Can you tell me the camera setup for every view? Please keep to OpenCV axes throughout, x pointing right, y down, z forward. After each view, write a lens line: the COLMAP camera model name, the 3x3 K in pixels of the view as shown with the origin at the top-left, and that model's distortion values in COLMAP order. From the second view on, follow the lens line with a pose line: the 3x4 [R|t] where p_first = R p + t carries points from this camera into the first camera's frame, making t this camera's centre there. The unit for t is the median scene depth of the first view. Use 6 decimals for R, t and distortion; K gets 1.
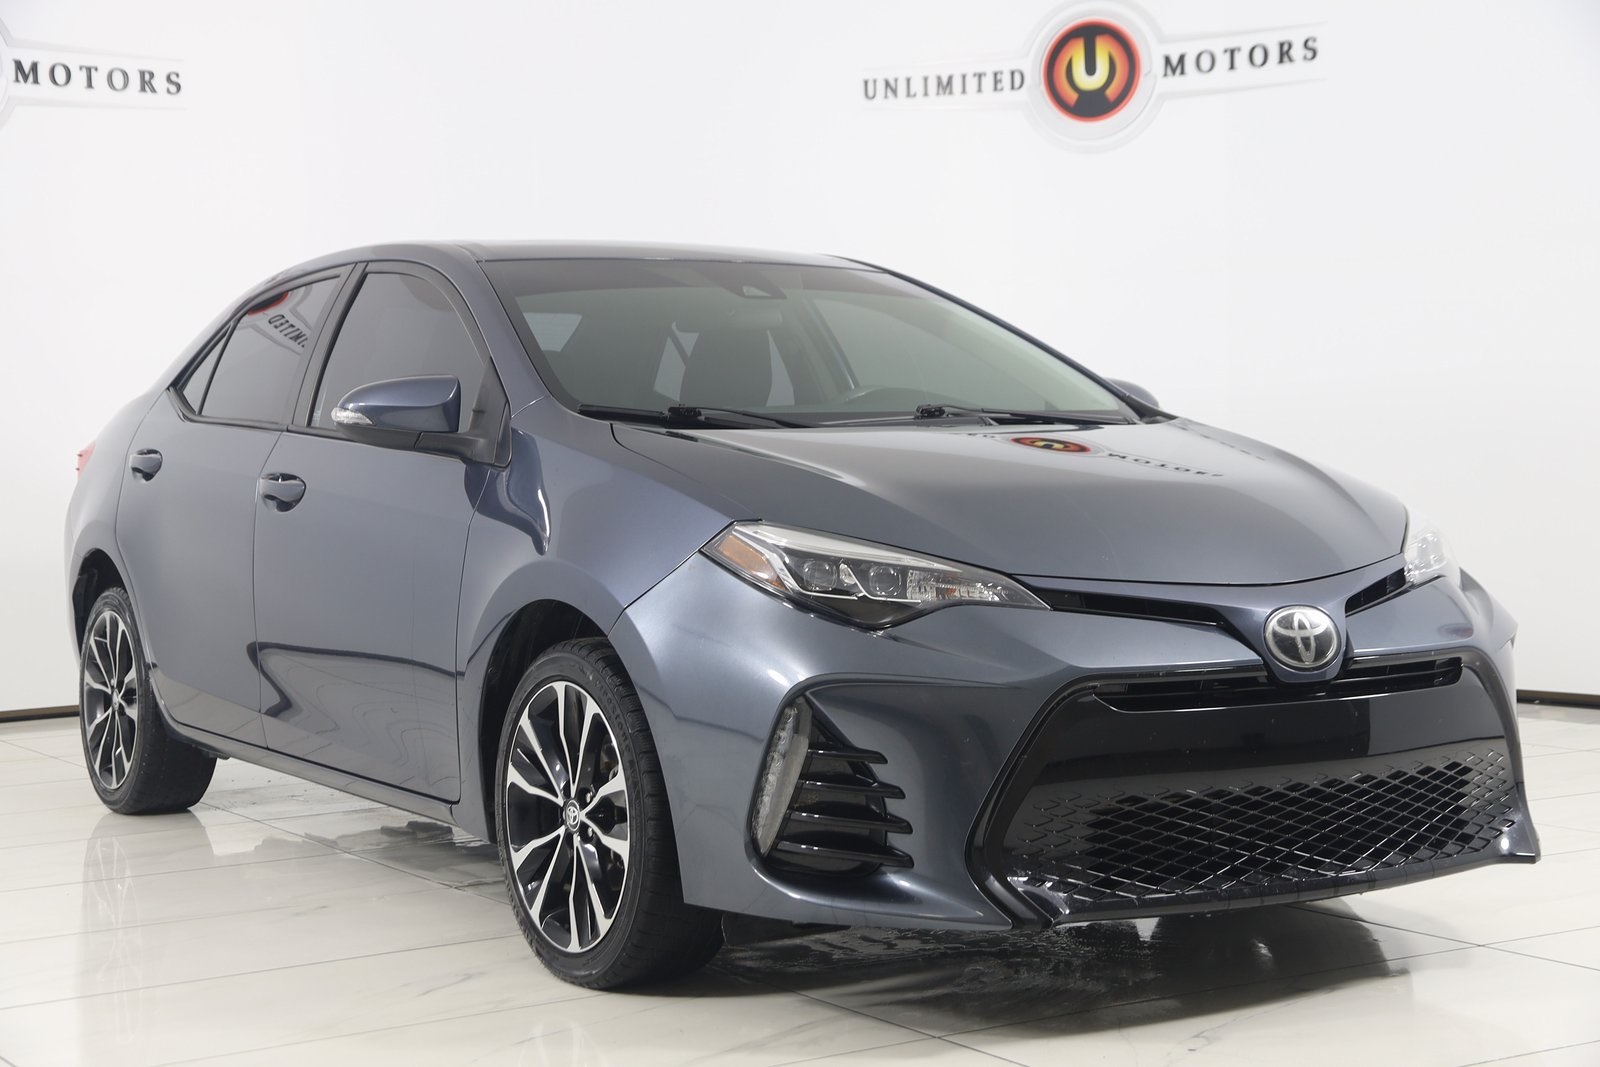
lens RADIAL K [[2554.1, 0, 801.9], [0, 2554.1, 535.9], [0, 0, 1]] dist [0.136242, 0.000000]
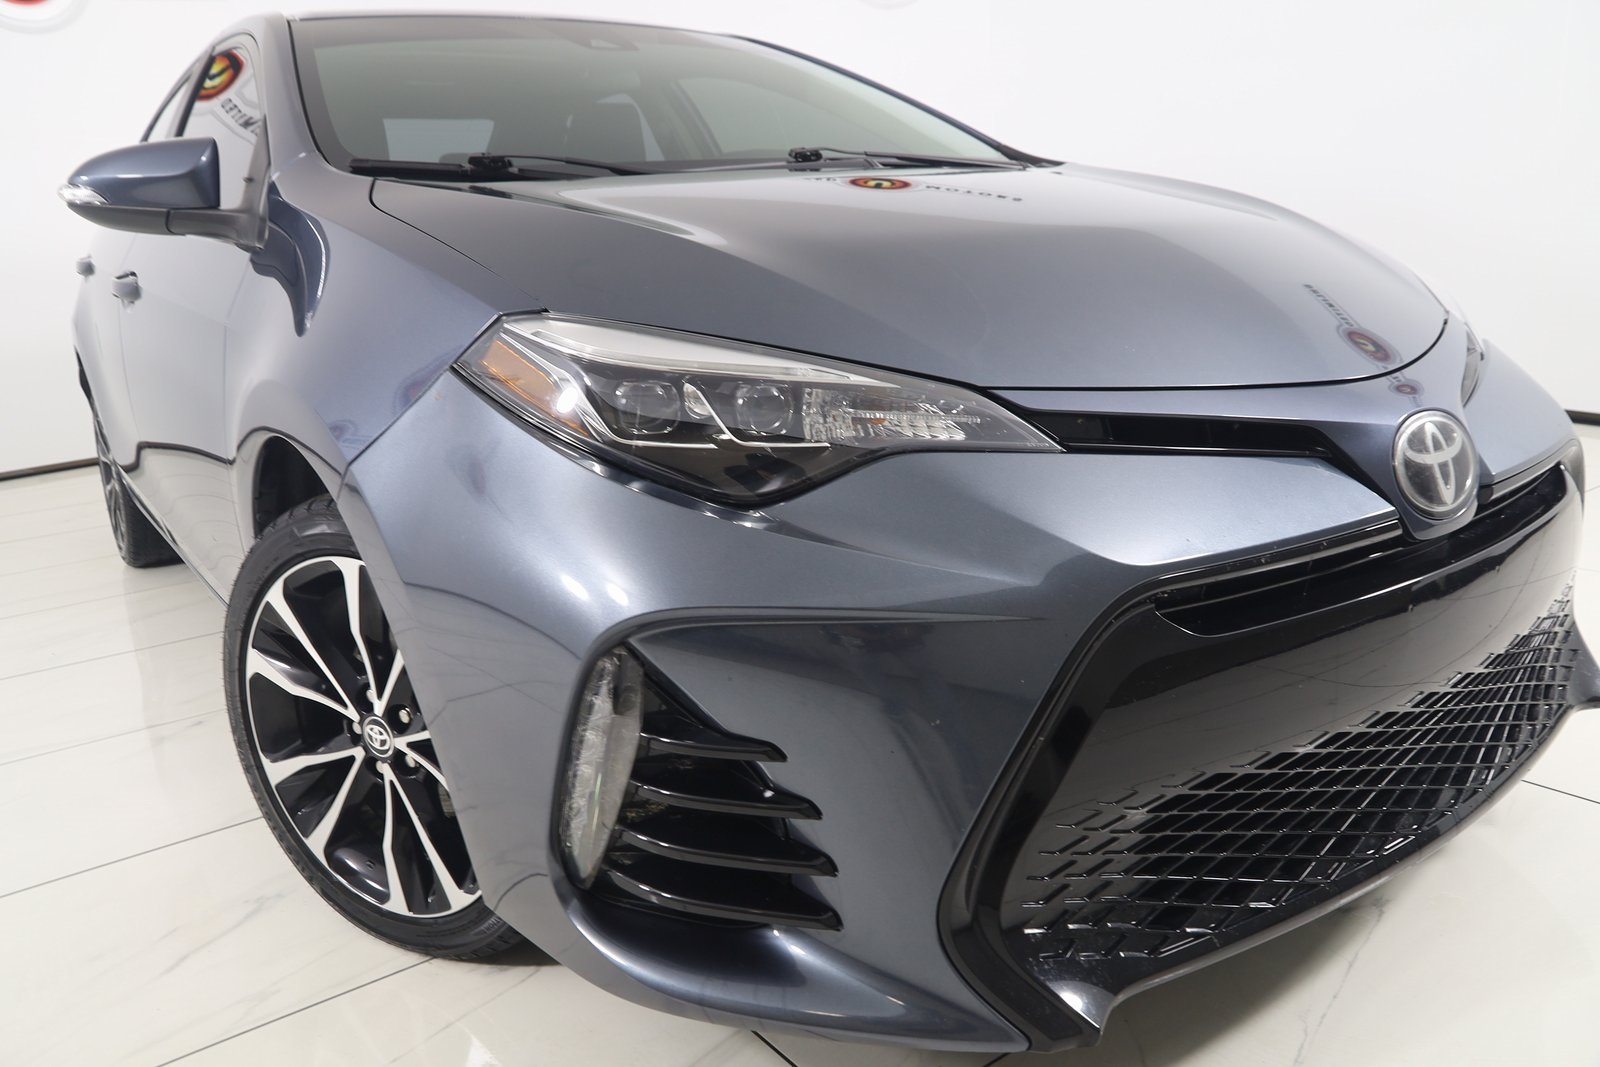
lens RADIAL K [[1244.4, 0, 790.7], [0, 1244.4, 533.5], [0, 0, 1]] dist [-0.058315, 0.011921]
pose [[0.997133, -0.057948, 0.048651, 0.023095], [0.047265, 0.979155, 0.197538, -0.009689], [-0.059084, -0.194672, 0.979087, 0.715451]]
